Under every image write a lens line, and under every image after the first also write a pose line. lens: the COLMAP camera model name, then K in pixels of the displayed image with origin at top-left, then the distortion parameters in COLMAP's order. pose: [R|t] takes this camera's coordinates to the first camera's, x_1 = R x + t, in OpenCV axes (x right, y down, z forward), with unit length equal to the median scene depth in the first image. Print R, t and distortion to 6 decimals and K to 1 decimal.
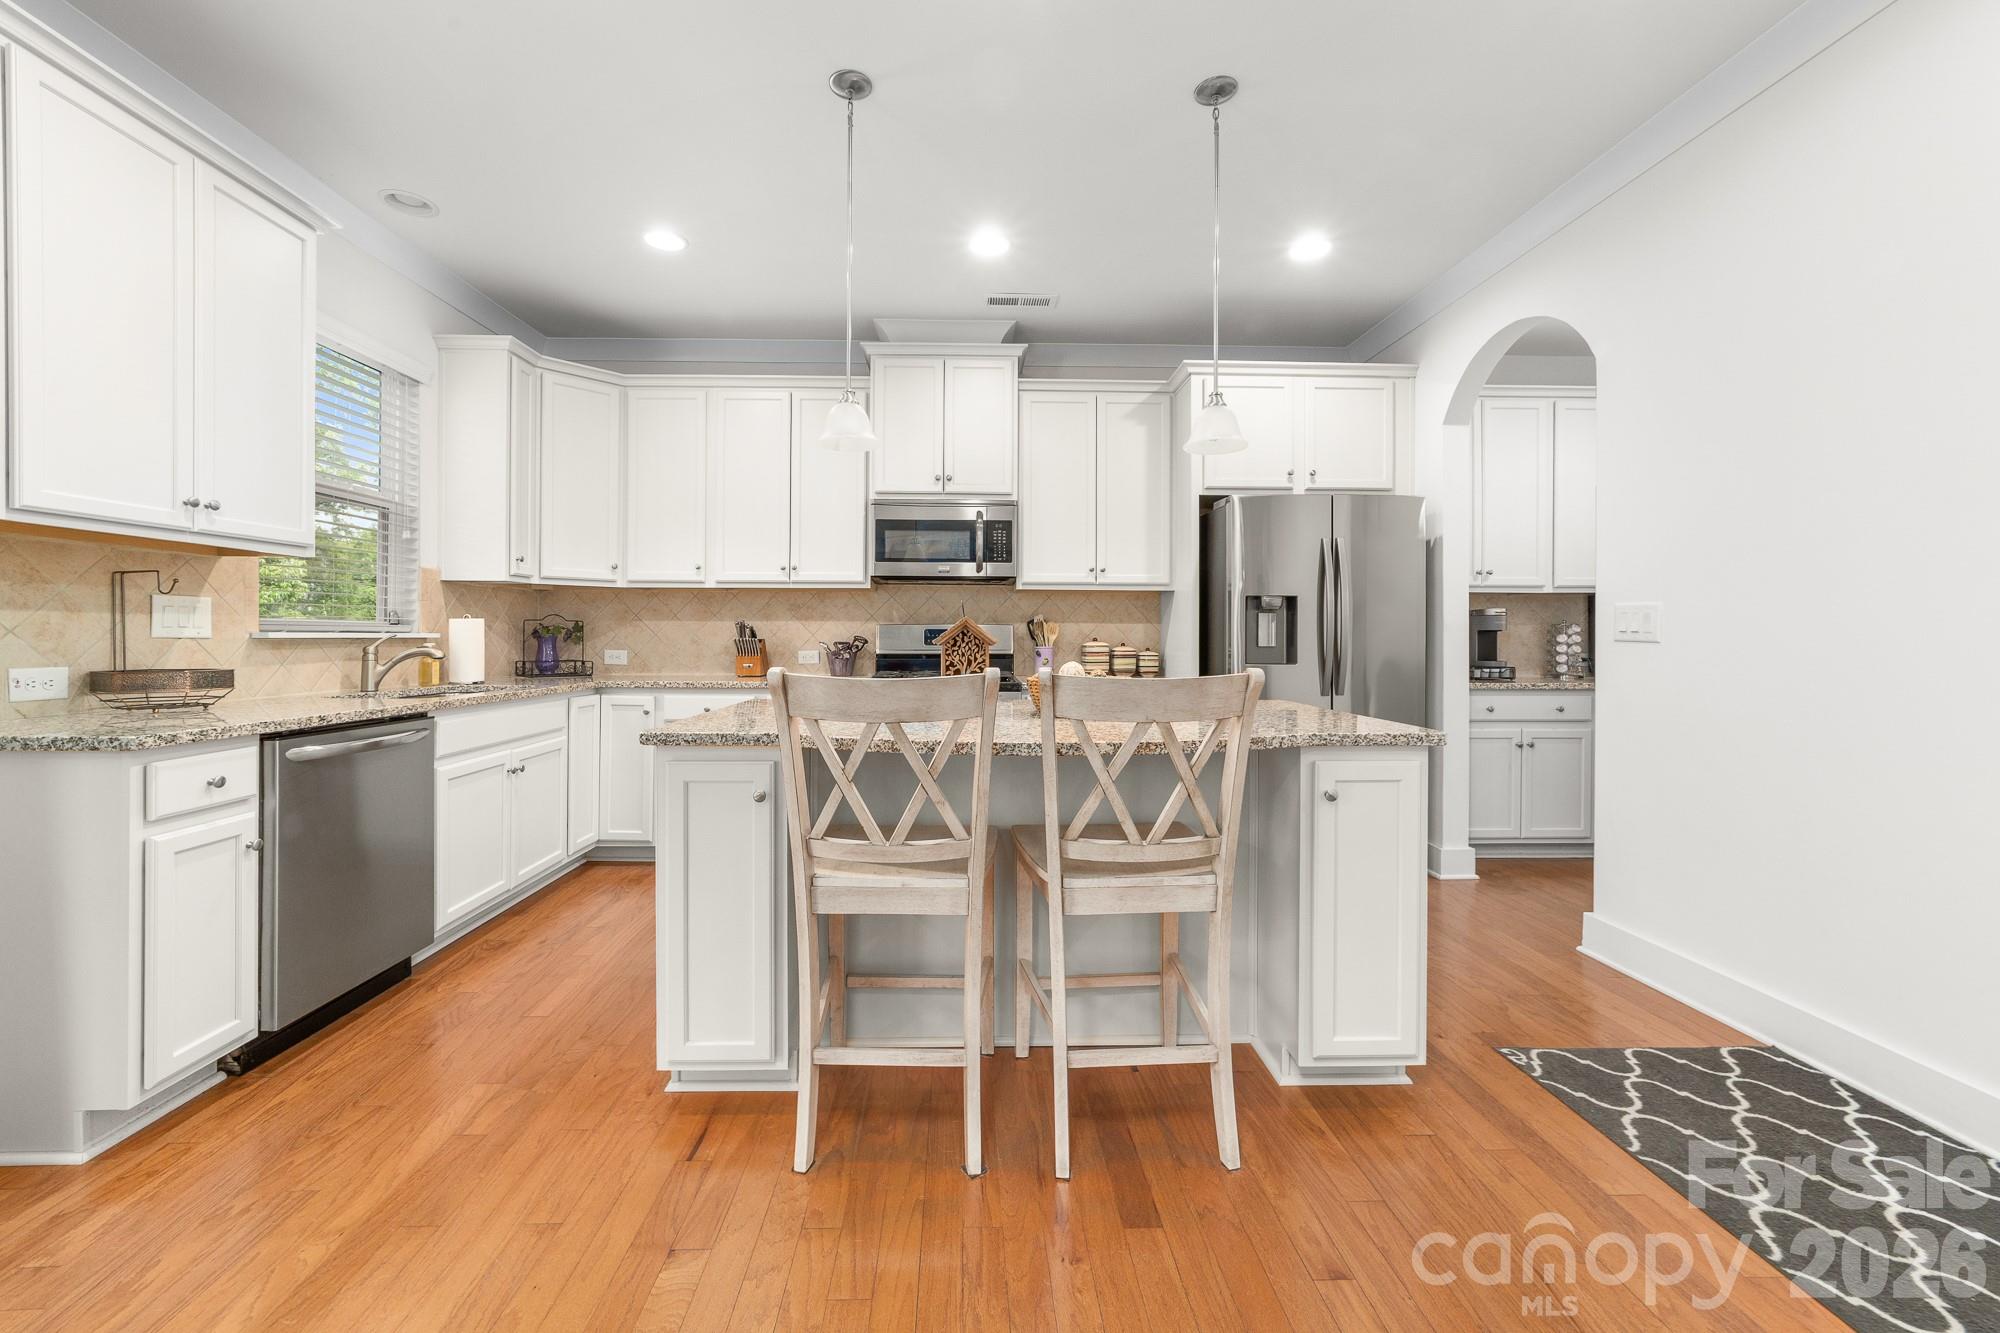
lens RADIAL K [[839.2, 0, 962.7], [0, 839.2, 632.1], [0, 0, 1]] dist [-0.001538, 0.000162]
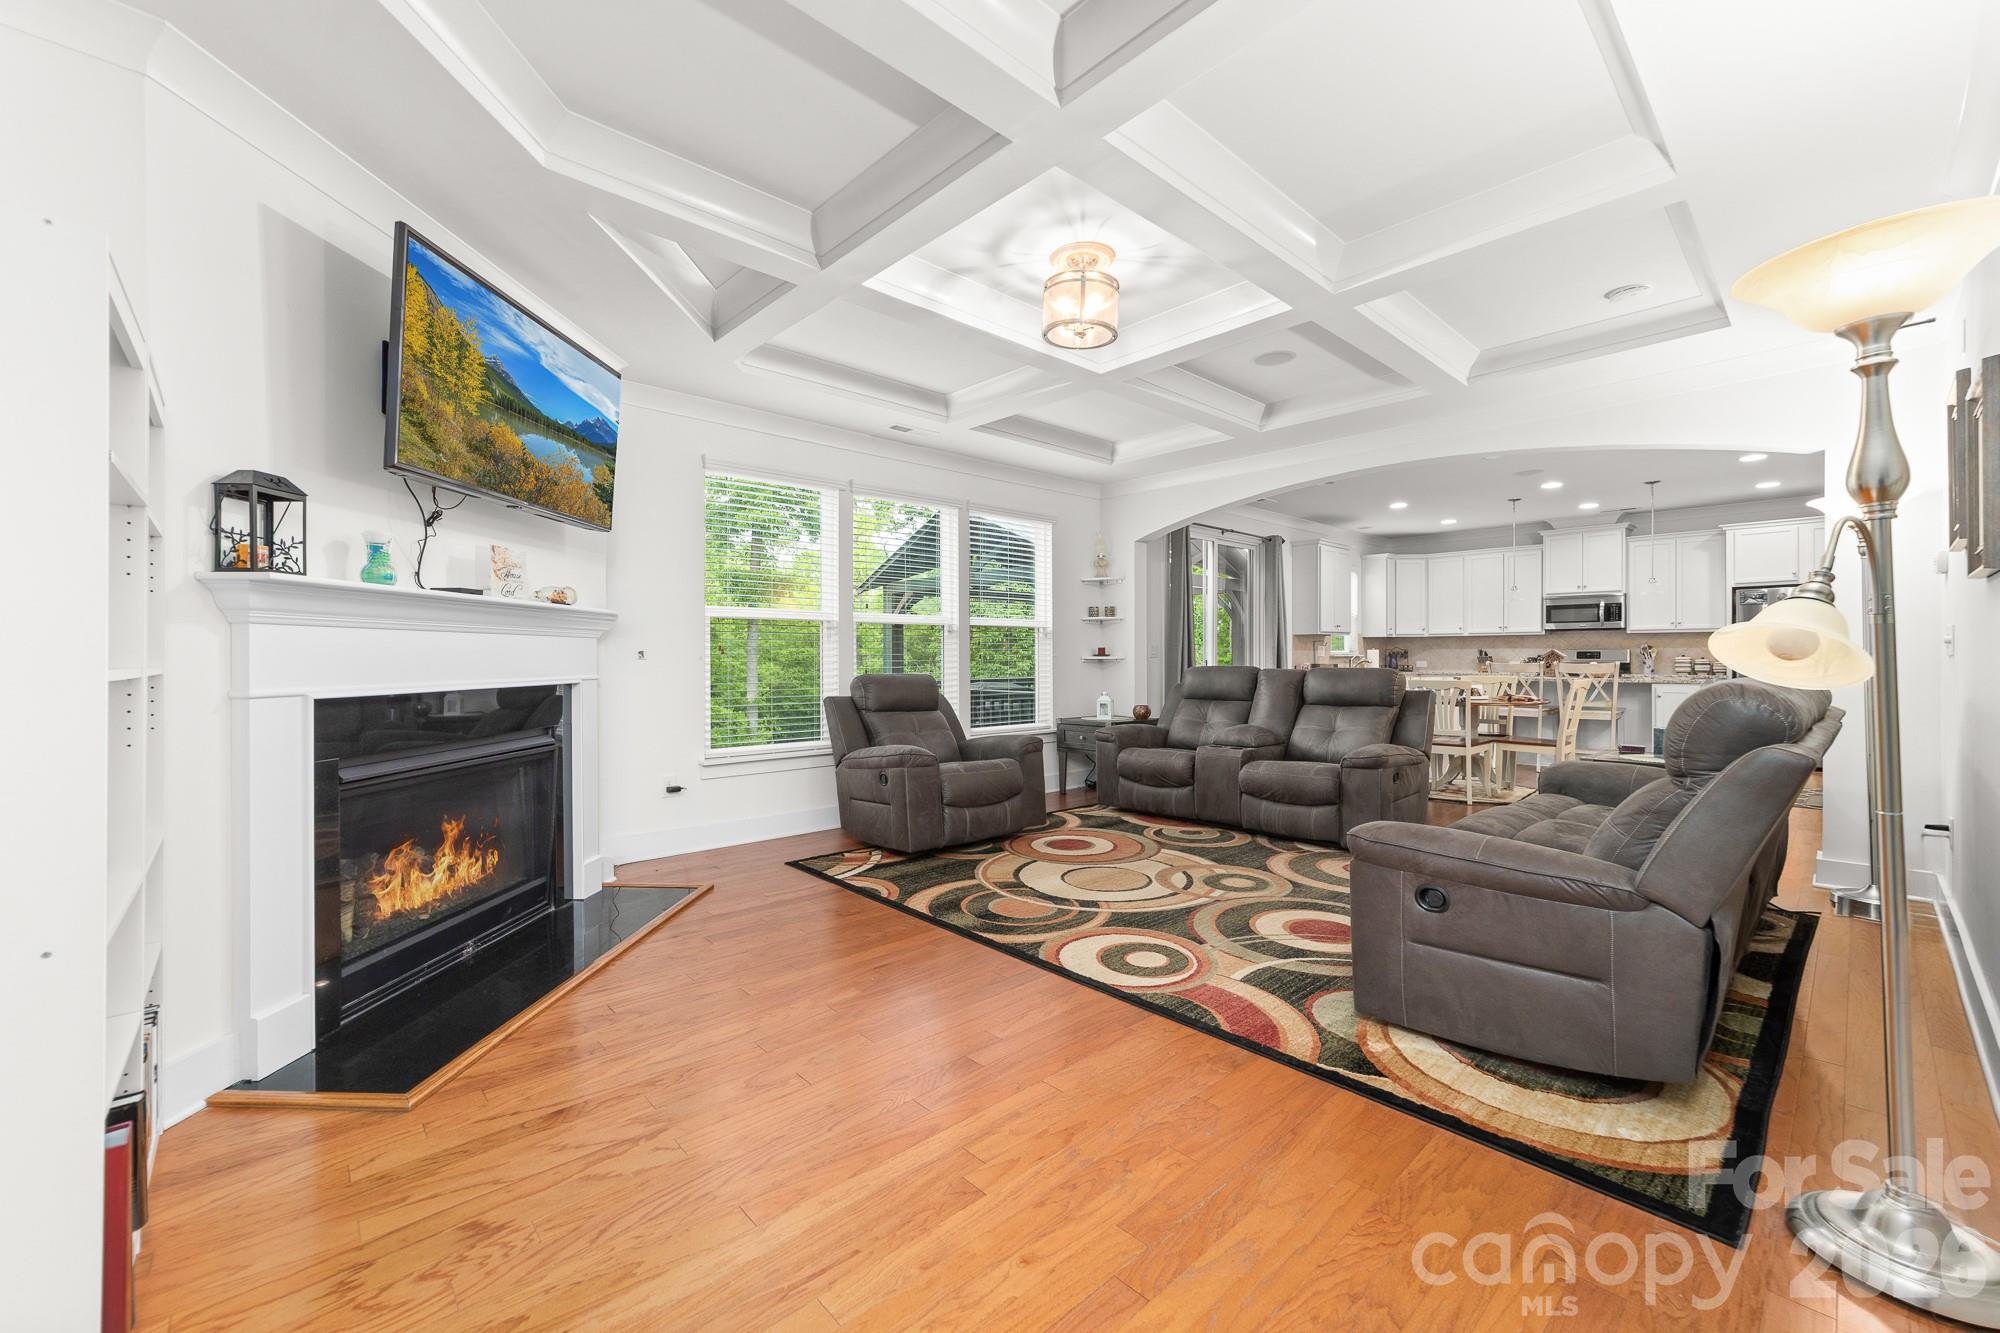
lens RADIAL K [[764.0, 0, 945.8], [0, 764.0, 643.6], [0, 0, 1]] dist [-0.019854, 0.006283]
pose [[0.633386, -0.017910, -0.773628, 0.475044], [0.007028, 0.999824, -0.017393, -0.002007], [0.773804, 0.005580, 0.633401, -1.668279]]
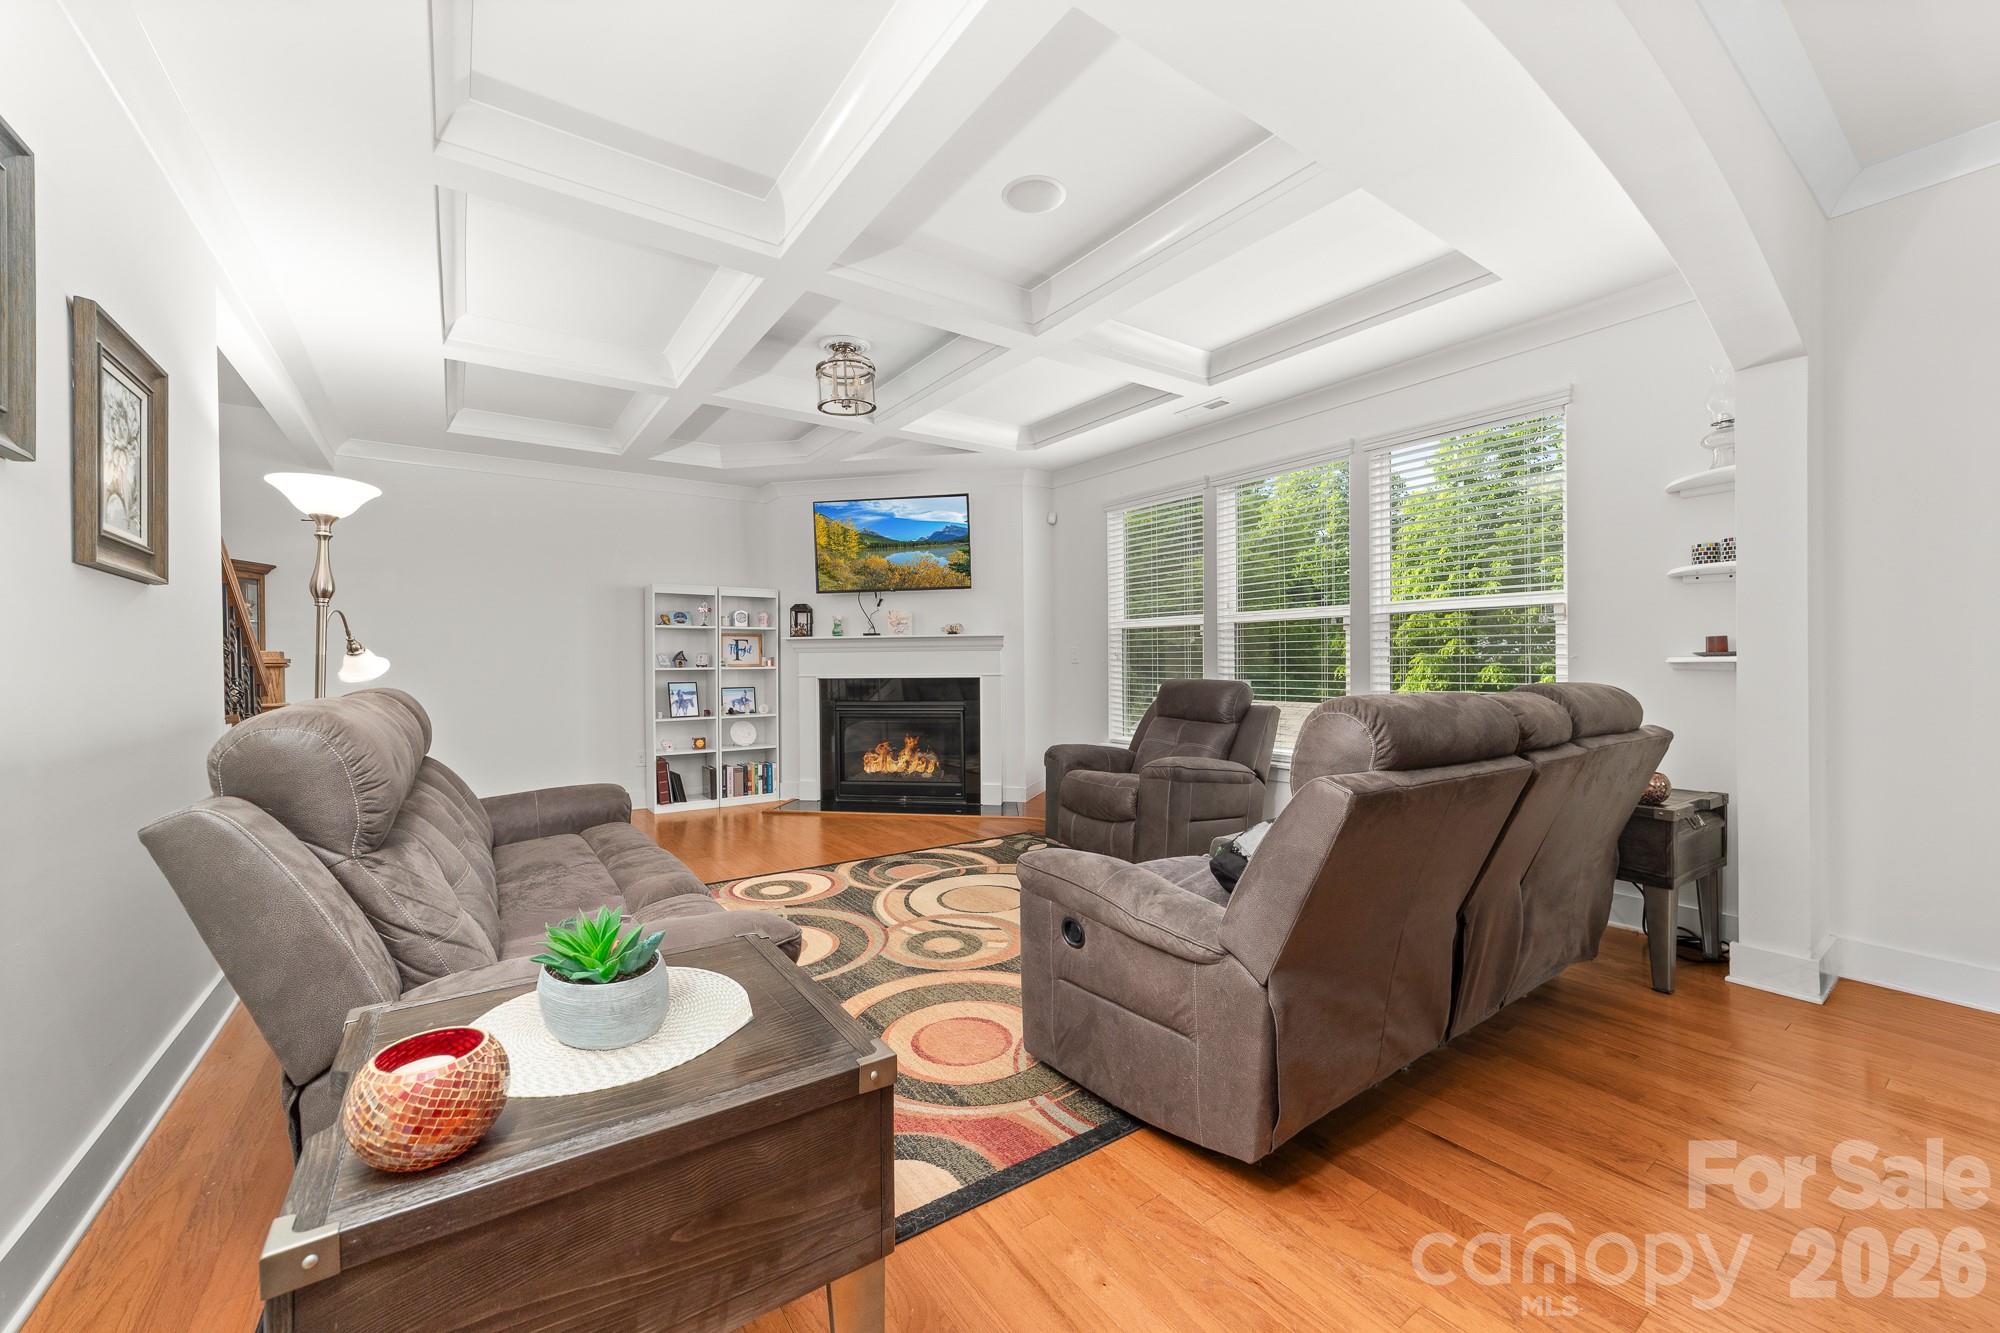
lens RADIAL K [[800.9, 0, 1030.6], [0, 800.9, 663.2], [0, 0, 1]] dist [-0.001060, -0.000176]
pose [[-0.810288, 0.004433, -0.586015, 0.379473], [0.007048, 0.999973, -0.002182, 0.000793], [0.585990, -0.005898, -0.810297, -0.267013]]
